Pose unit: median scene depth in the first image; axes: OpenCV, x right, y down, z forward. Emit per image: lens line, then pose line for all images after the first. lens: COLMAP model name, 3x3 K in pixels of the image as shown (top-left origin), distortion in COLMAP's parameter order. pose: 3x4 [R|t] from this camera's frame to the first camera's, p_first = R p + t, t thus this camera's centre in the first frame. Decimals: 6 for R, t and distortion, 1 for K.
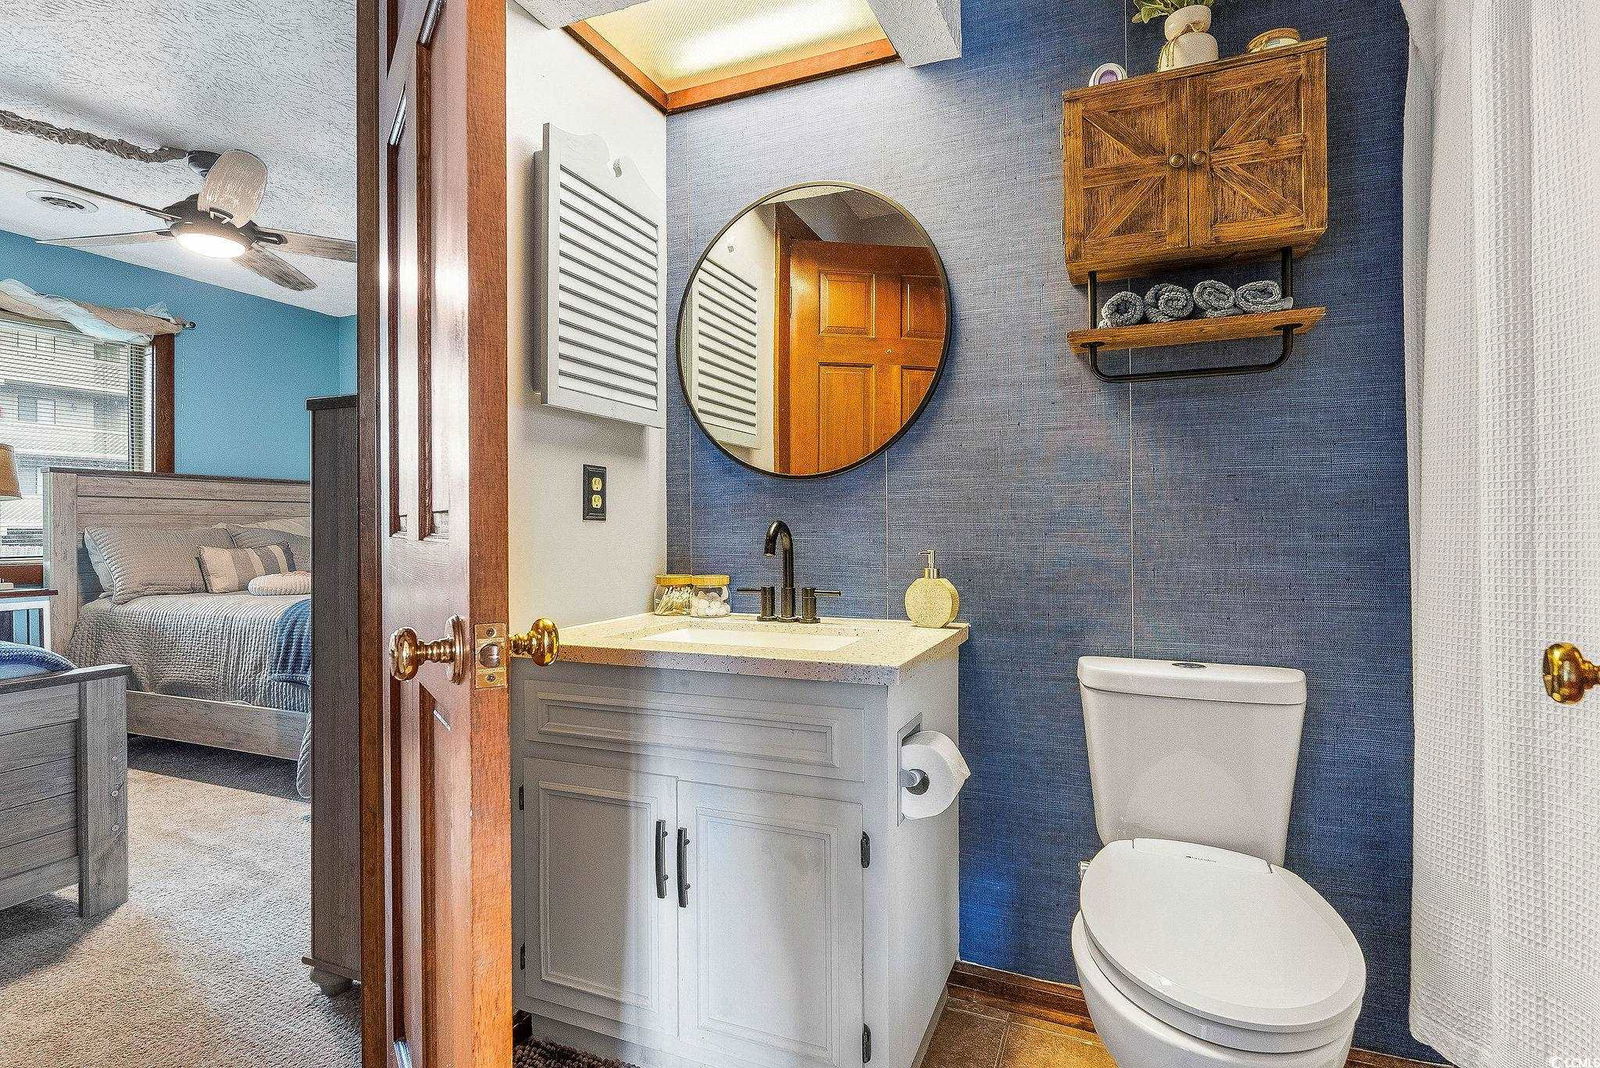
lens RADIAL K [[750.1, 0, 811.6], [0, 750.1, 534.3], [0, 0, 1]] dist [-0.010914, 0.001853]
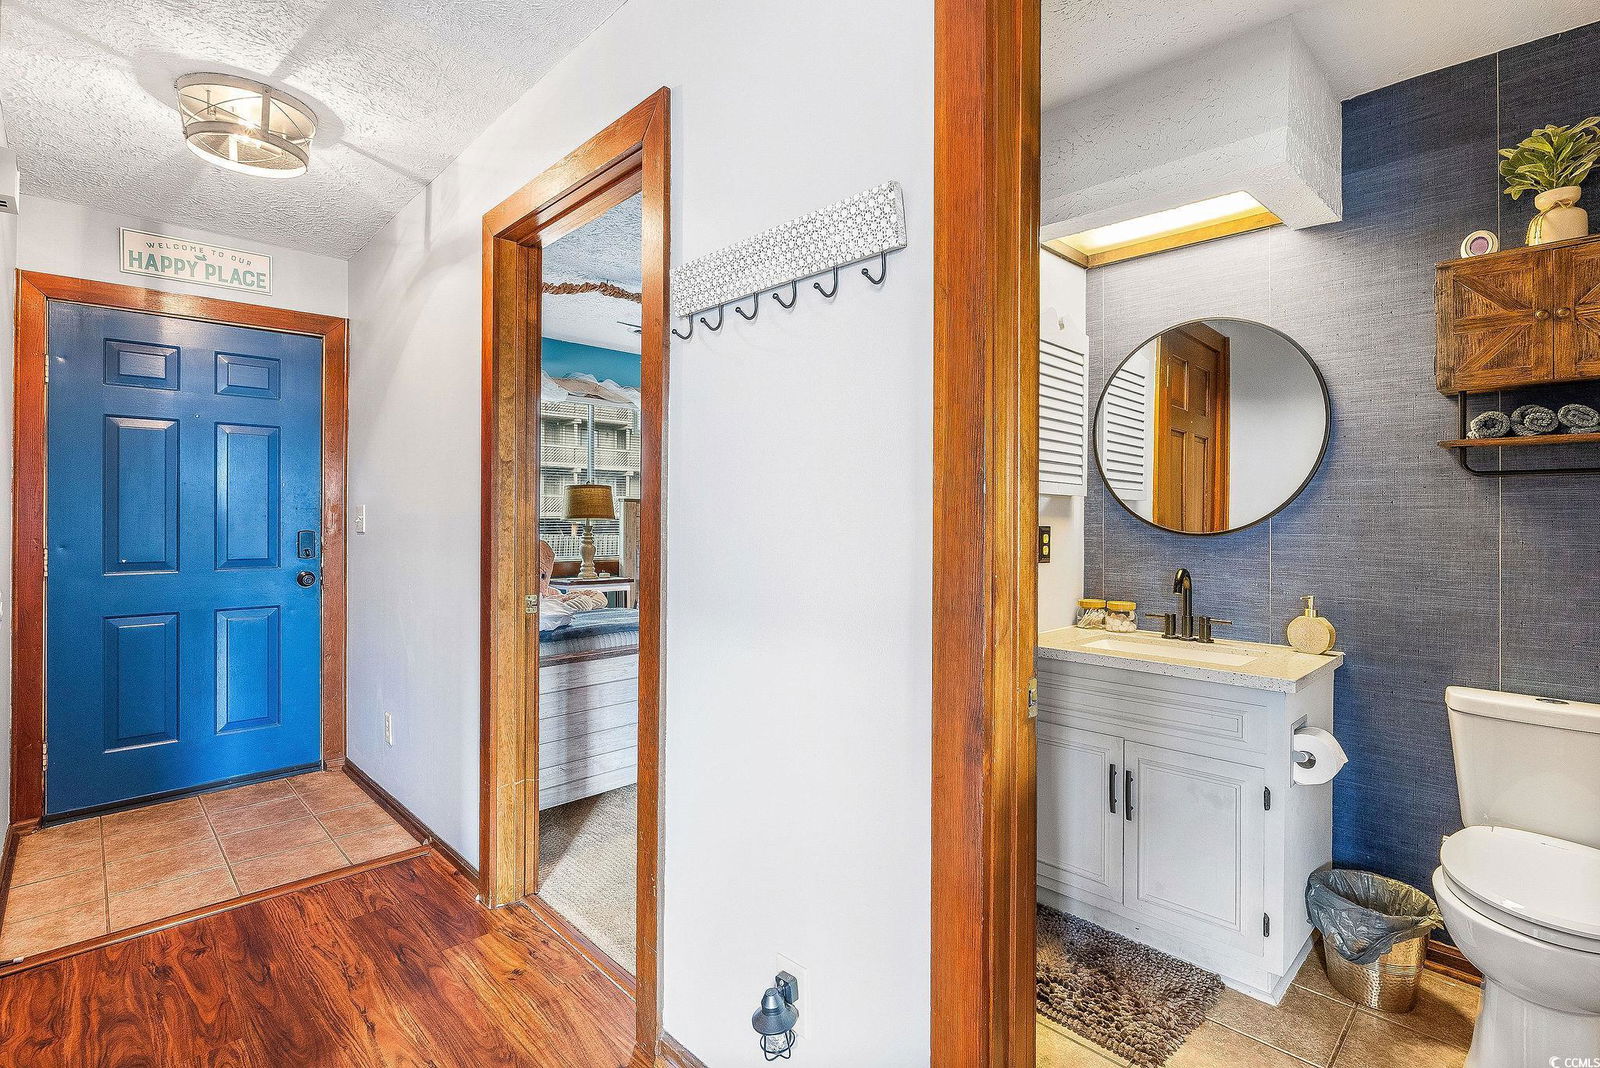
lens RADIAL K [[750.1, 0, 796.1], [0, 750.1, 517.8], [0, 0, 1]] dist [-0.010914, 0.001853]
pose [[0.919641, 0.010484, -0.392620, -0.177058], [-0.011497, 0.999934, -0.000228, -0.115122], [0.392592, 0.004723, 0.919701, -0.633118]]
